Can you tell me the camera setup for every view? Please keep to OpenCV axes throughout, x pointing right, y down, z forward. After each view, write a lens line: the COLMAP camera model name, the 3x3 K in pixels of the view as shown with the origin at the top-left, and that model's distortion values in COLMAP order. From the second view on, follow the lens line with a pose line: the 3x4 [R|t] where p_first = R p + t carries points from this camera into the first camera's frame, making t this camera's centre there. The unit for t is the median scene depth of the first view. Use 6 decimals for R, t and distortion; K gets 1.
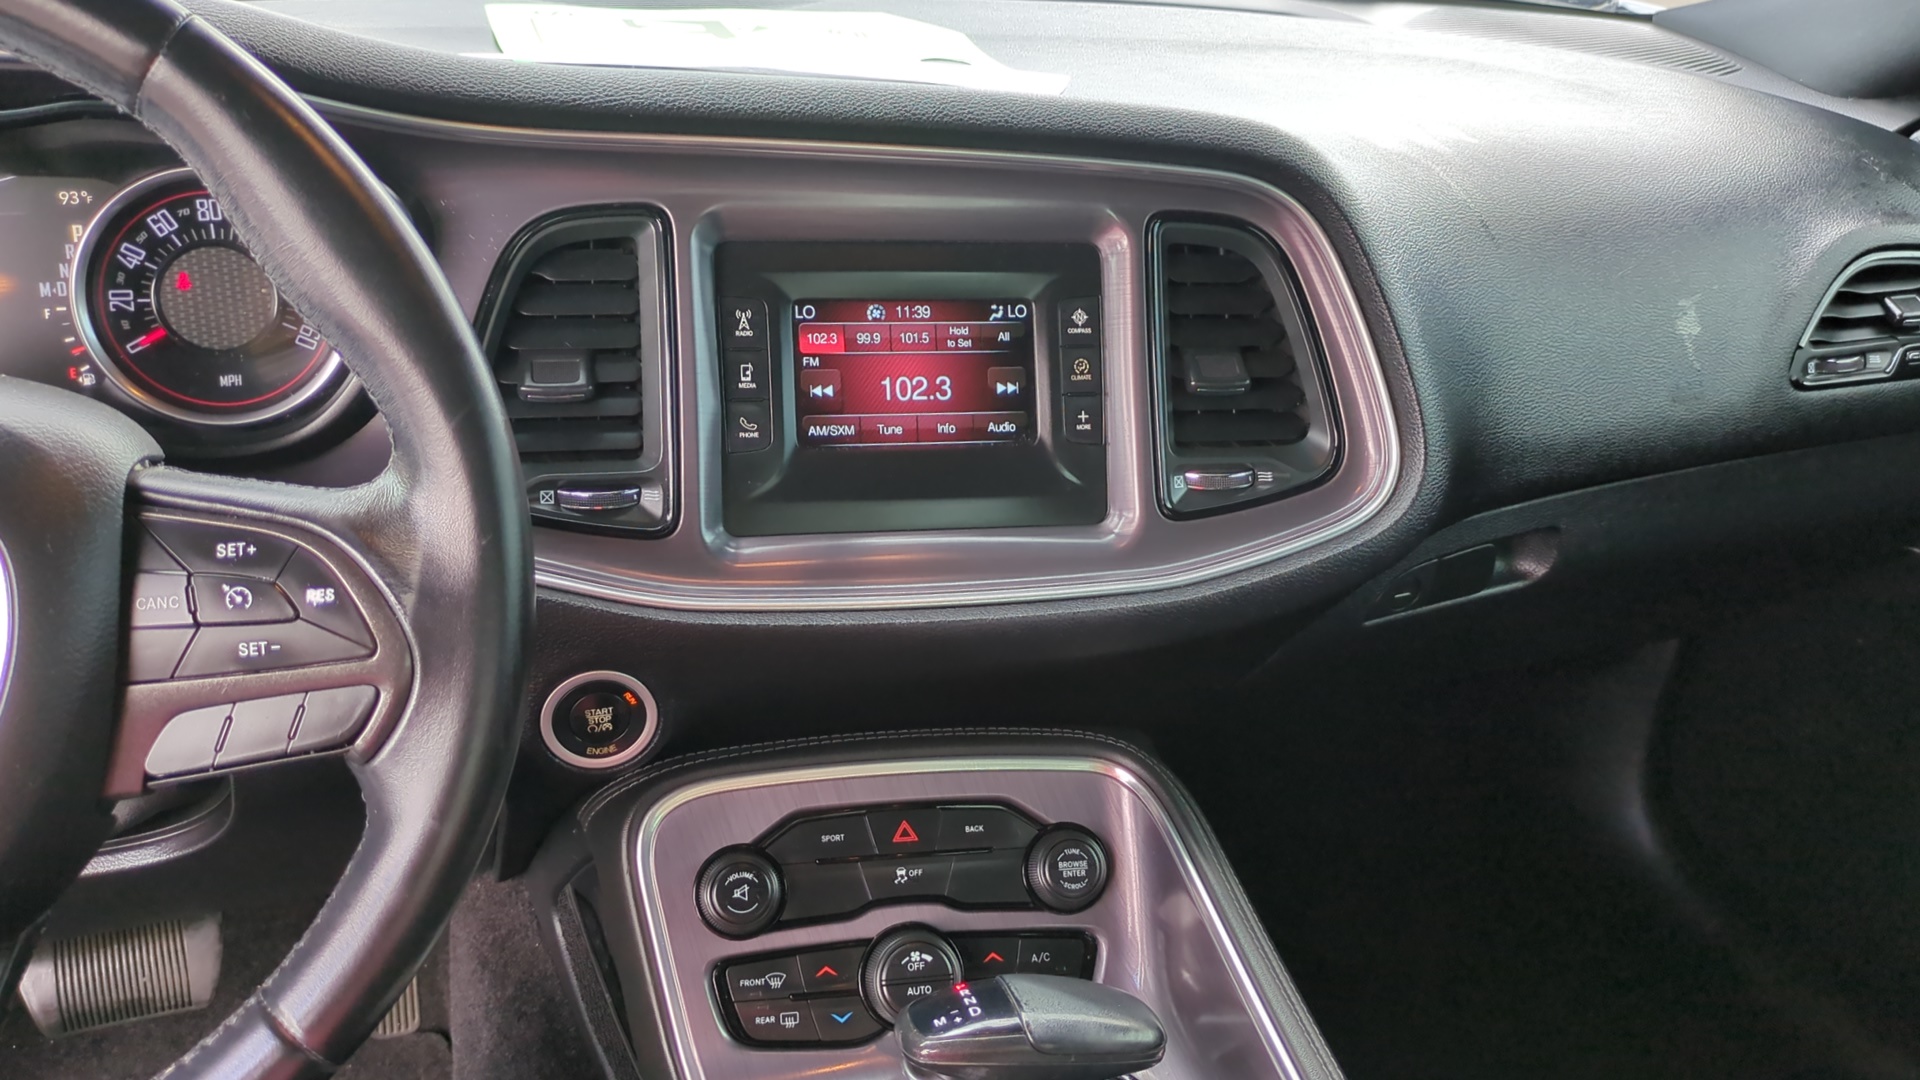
lens RADIAL K [[1647.1, 0, 989.2], [0, 1647.1, 542.0], [0, 0, 1]] dist [0.072330, -0.097875]
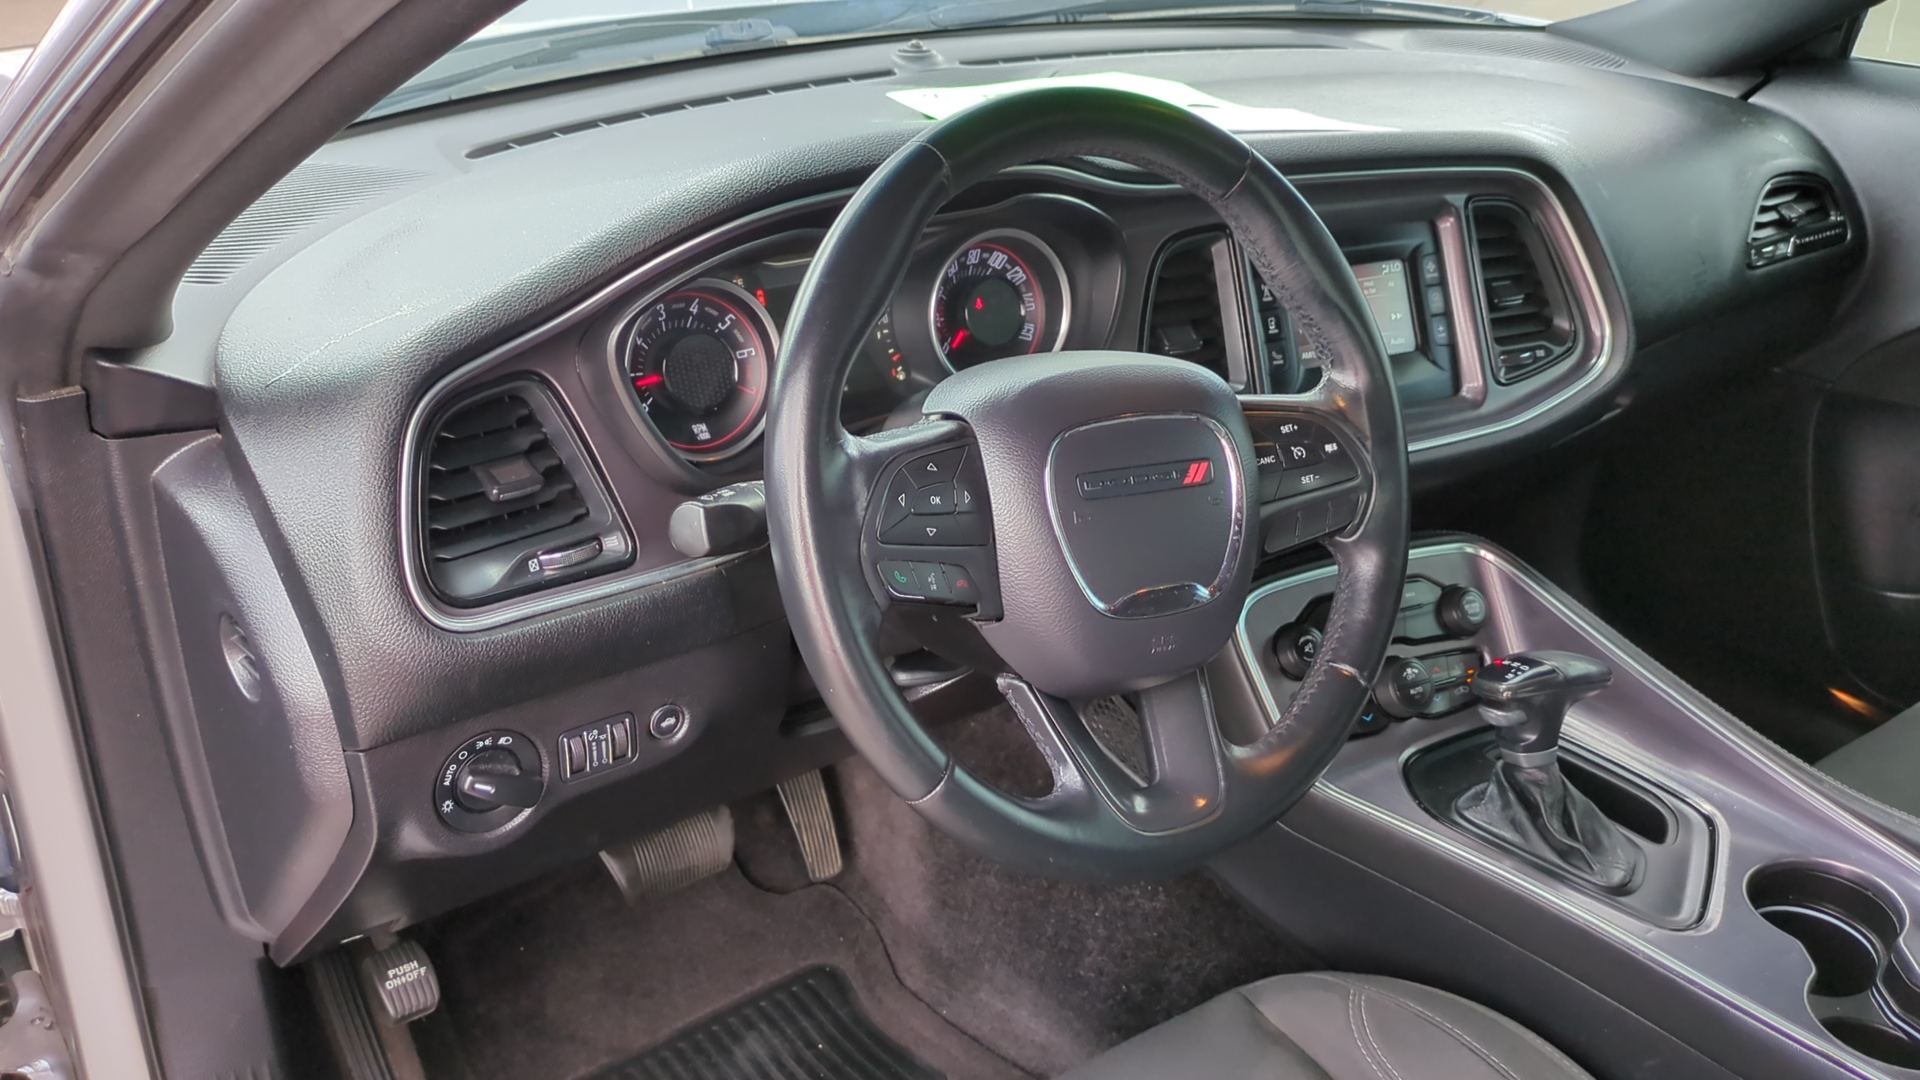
lens RADIAL K [[1660.4, 0, 979.3], [0, 1660.4, 543.3], [0, 0, 1]] dist [0.079464, -0.107071]
pose [[0.958363, -0.144688, 0.246184, -0.824001], [0.140978, 0.989472, 0.032728, 0.014461], [-0.248327, 0.003341, 0.968670, -0.471155]]
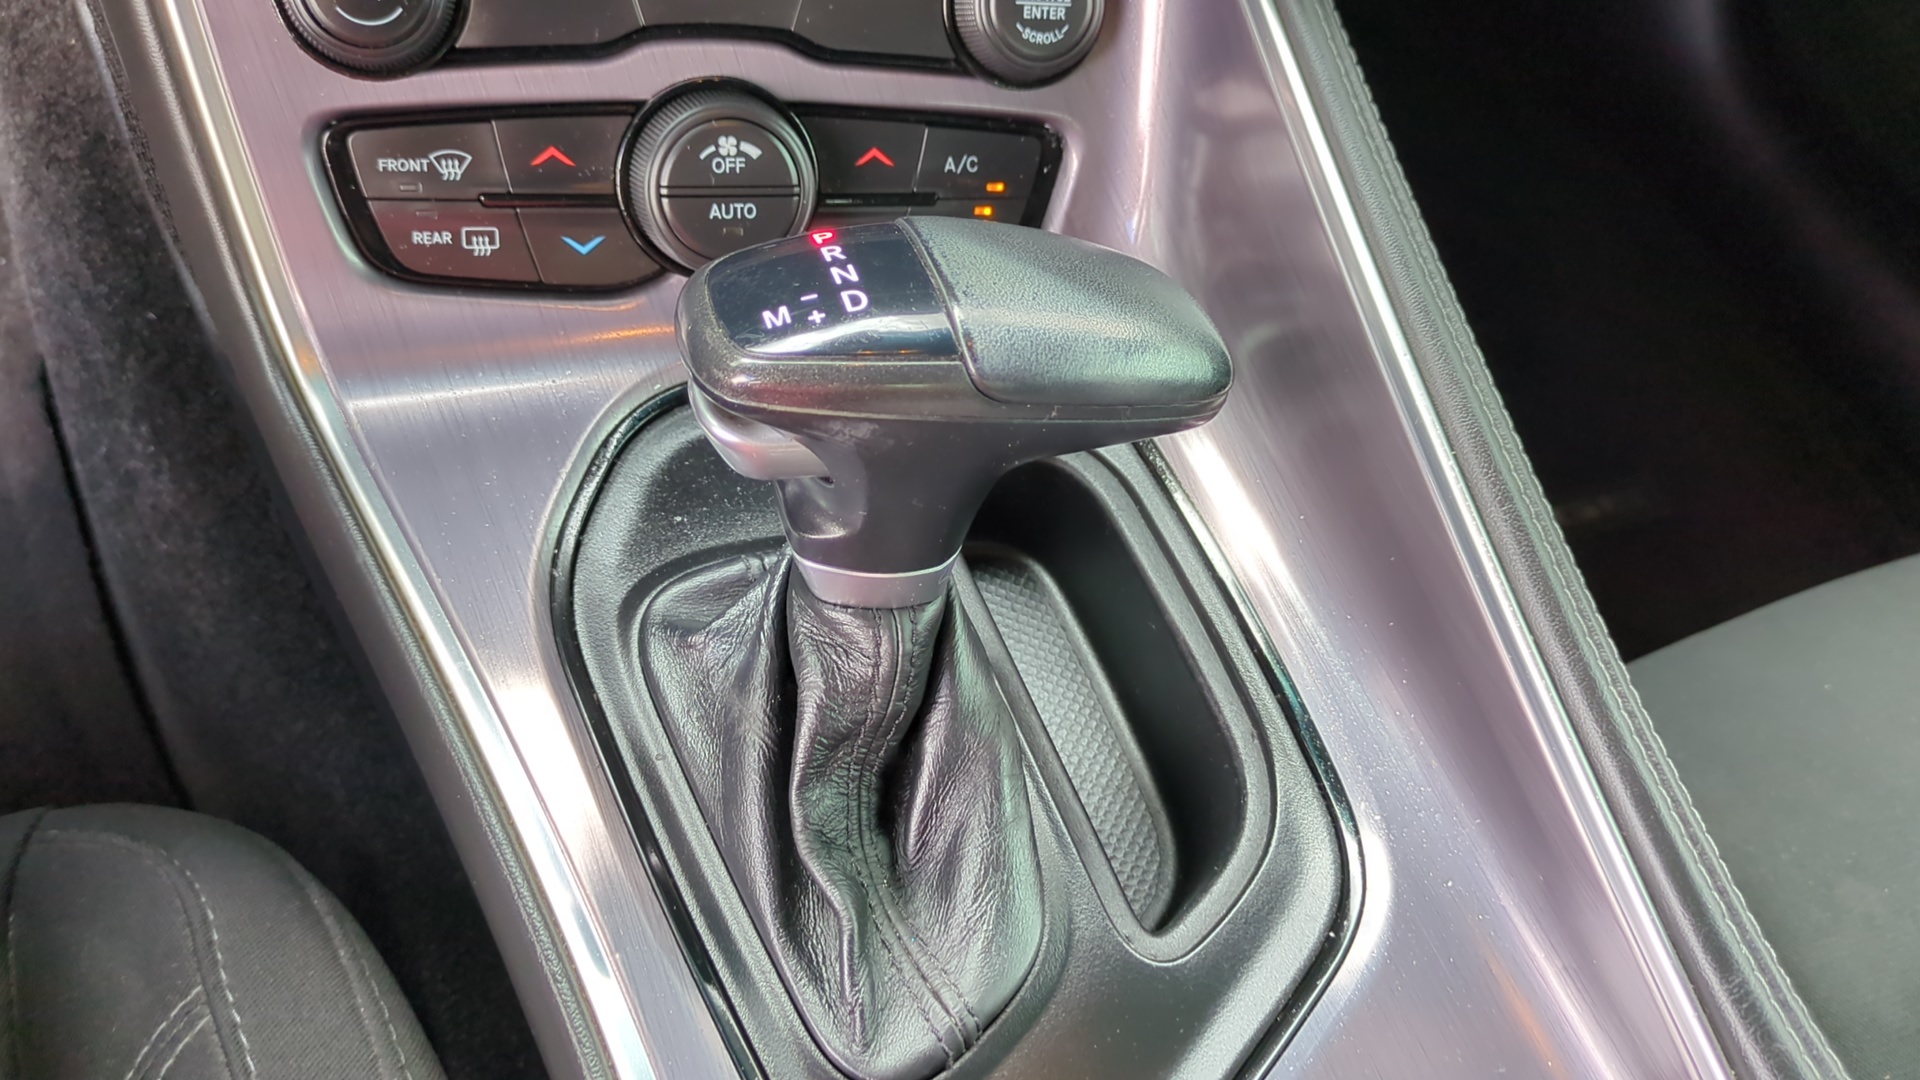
lens RADIAL K [[1657.2, 0, 960.0], [0, 1657.2, 540.0], [0, 0, 1]] dist [-0.013363, -0.009785]
pose [[0.991320, 0.066941, 0.113152, -0.023106], [-0.113655, 0.868968, 0.481640, 0.101616], [-0.066084, -0.490320, 0.869034, 0.489405]]
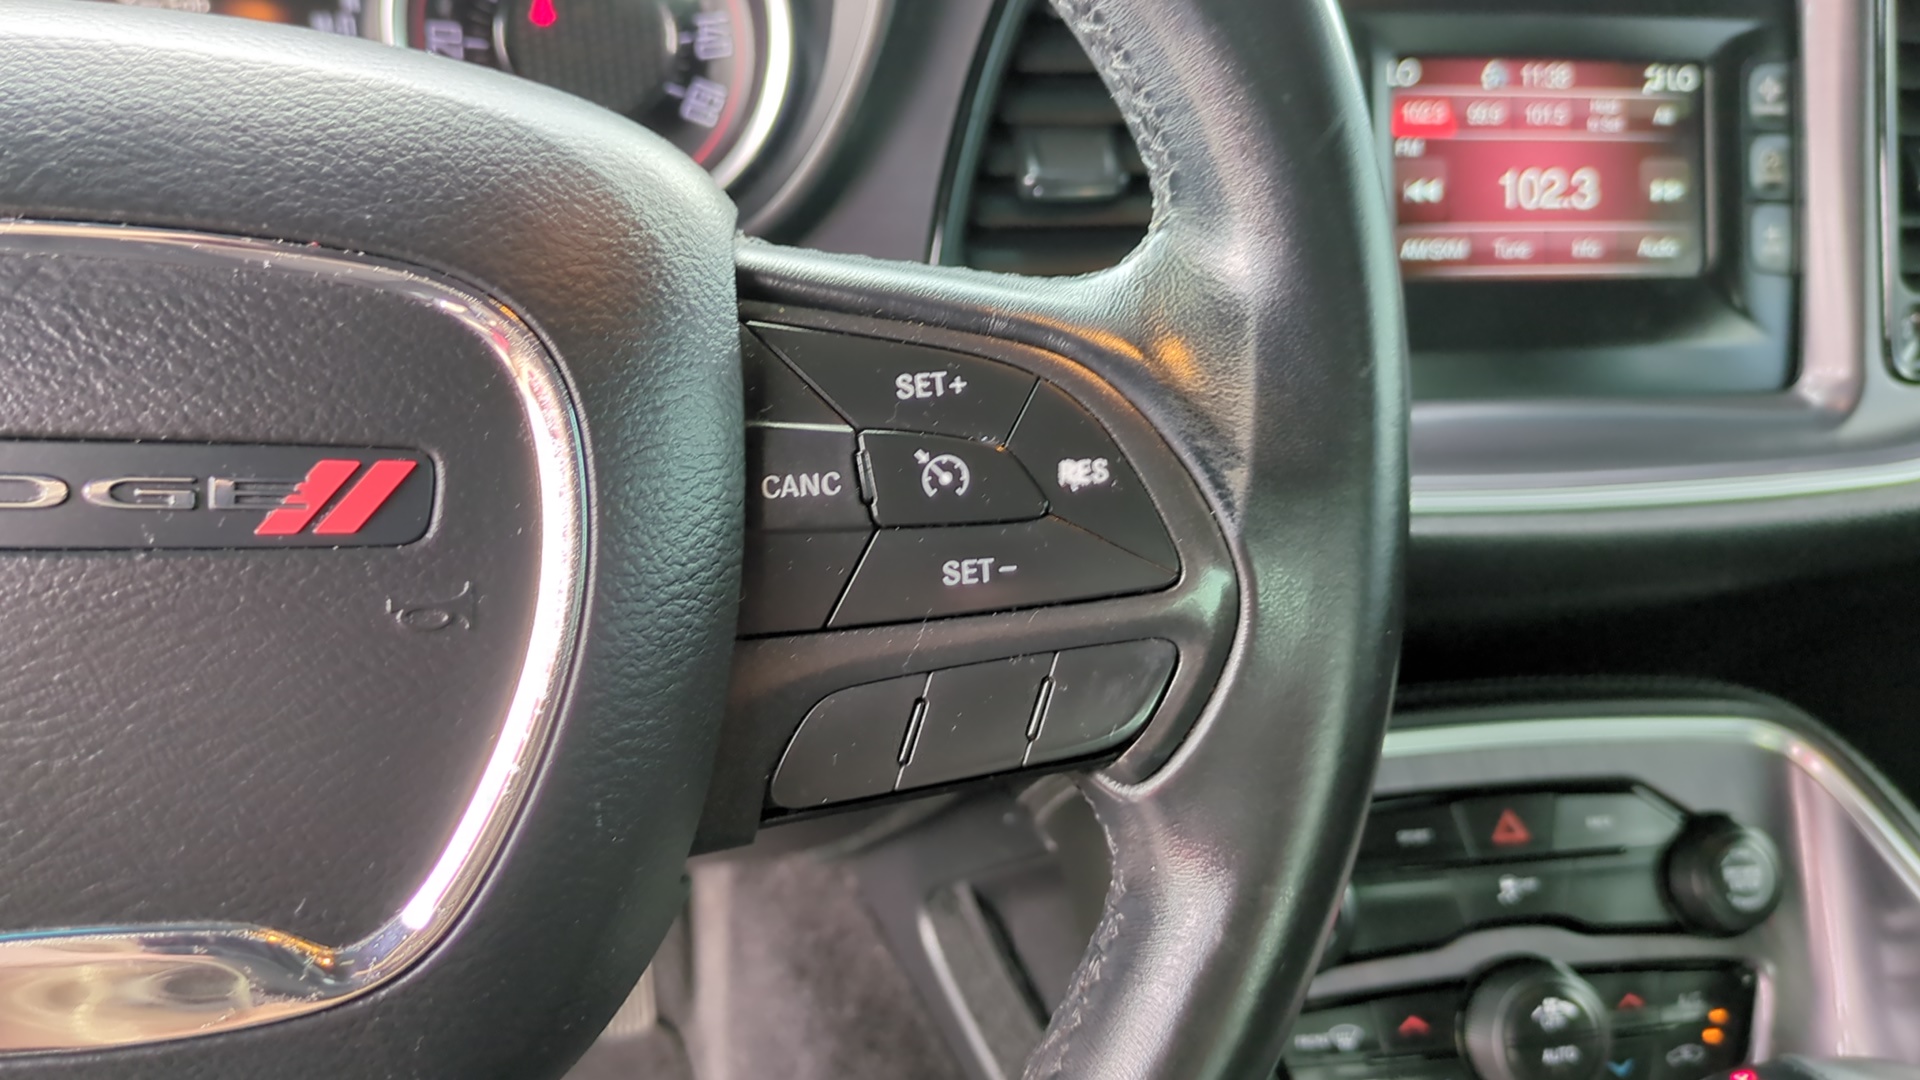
lens RADIAL K [[1657.2, 0, 960.0], [0, 1657.2, 540.0], [0, 0, 1]] dist [-0.013363, -0.009785]
pose [[0.999953, -0.001106, -0.009580, -0.285729], [0.001586, 0.998736, 0.050248, 0.017860], [0.009513, -0.050260, 0.998691, 0.307030]]
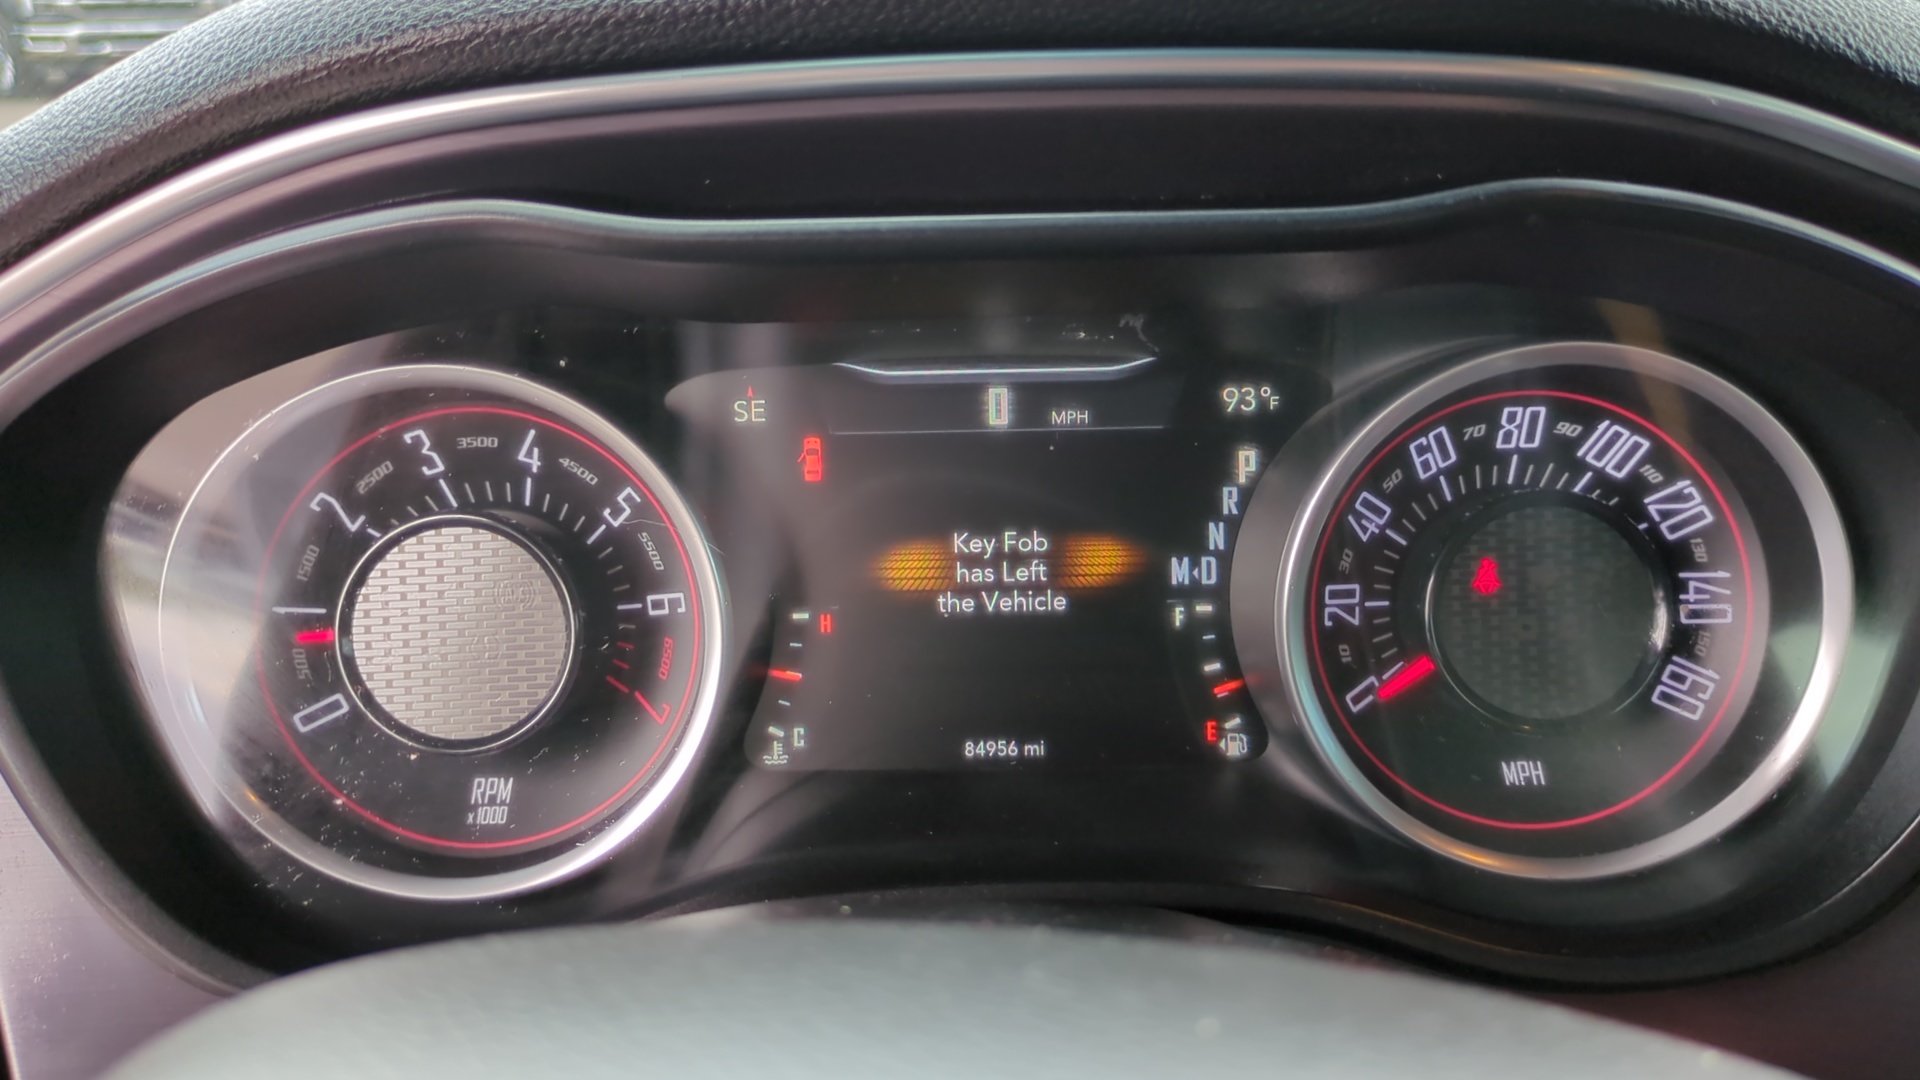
lens RADIAL K [[1647.1, 0, 989.2], [0, 1647.1, 542.0], [0, 0, 1]] dist [0.072330, -0.097875]
pose [[0.937677, 0.047437, -0.344255, -0.414951], [-0.083080, 0.992513, -0.089528, -0.101832], [0.337431, 0.112549, 0.934598, 0.462209]]
